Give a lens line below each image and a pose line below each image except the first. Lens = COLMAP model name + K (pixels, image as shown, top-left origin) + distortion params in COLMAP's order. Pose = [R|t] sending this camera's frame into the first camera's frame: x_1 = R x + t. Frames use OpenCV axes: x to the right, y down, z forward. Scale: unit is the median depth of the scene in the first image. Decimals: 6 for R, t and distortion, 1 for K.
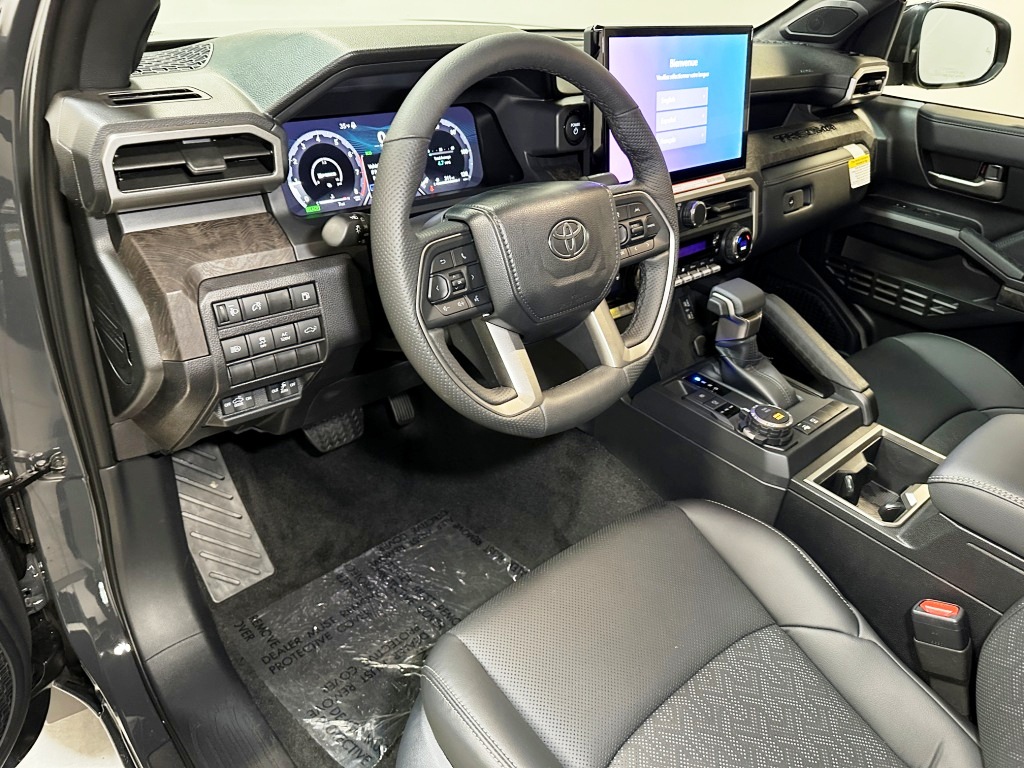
lens RADIAL K [[731.4, 0, 512.0], [0, 731.4, 384.0], [0, 0, 1]] dist [0.071165, -0.111633]
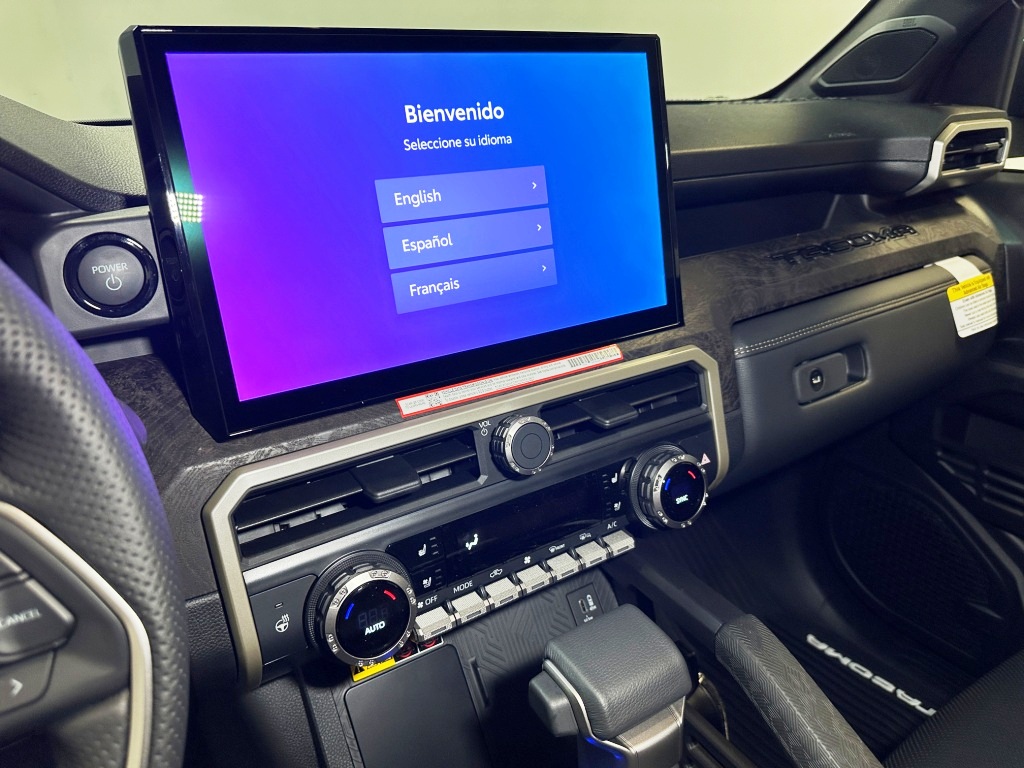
lens RADIAL K [[731.4, 0, 512.0], [0, 731.4, 384.0], [0, 0, 1]] dist [0.071165, -0.111633]
pose [[0.982691, -0.033650, -0.182172, 0.246993], [0.003709, 0.986742, -0.162255, -0.151502], [0.185217, 0.158771, 0.969787, 0.446045]]
